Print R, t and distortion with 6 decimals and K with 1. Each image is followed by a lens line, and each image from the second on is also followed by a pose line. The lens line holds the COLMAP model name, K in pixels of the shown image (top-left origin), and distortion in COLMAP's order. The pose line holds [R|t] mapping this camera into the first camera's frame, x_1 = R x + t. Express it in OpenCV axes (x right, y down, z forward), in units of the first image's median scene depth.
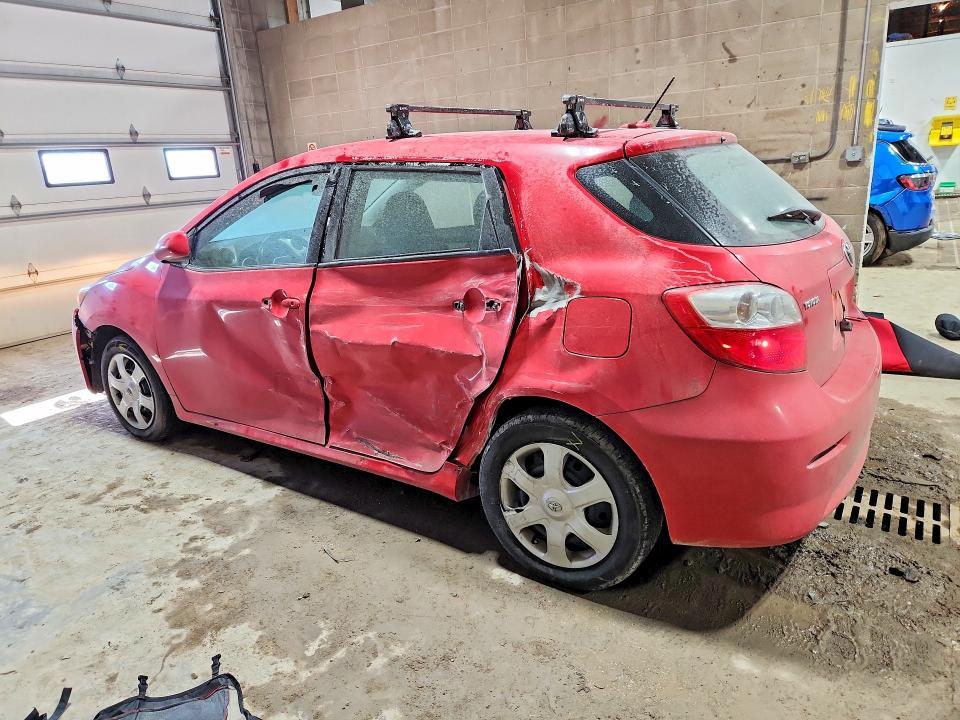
lens RADIAL K [[643.4, 0, 480.0], [0, 643.4, 360.0], [0, 0, 1]] dist [0.081451, -0.080199]
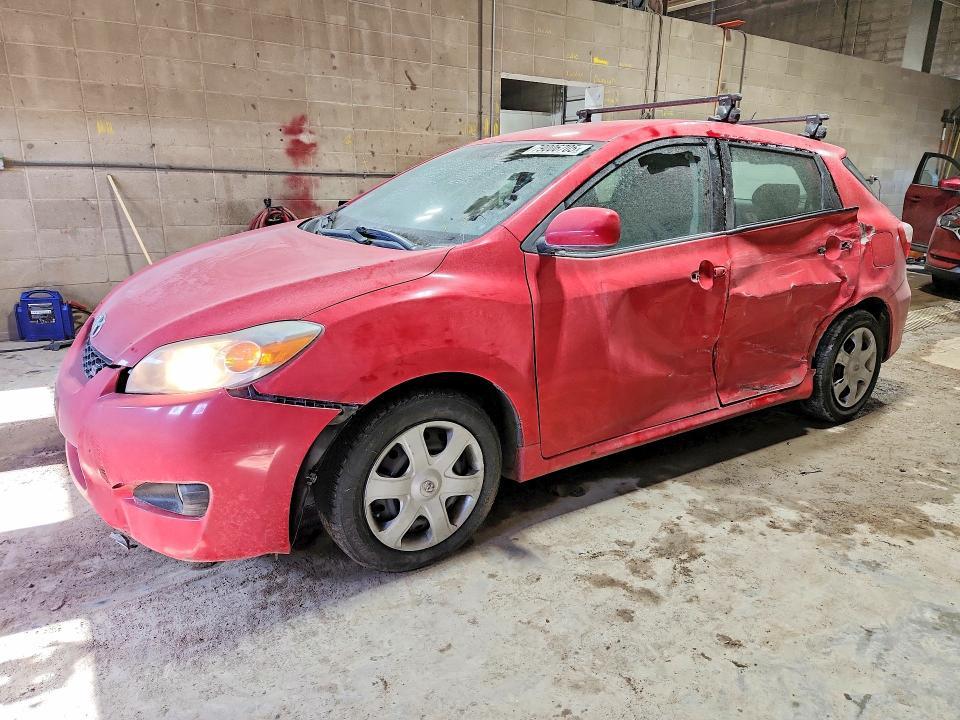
lens RADIAL K [[643.4, 0, 480.0], [0, 643.4, 360.0], [0, 0, 1]] dist [0.081451, -0.080199]
pose [[0.364474, -0.188542, 0.911927, -1.244248], [0.233475, 0.966511, 0.106513, -0.134988], [-0.901470, 0.174091, 0.396288, 0.865484]]
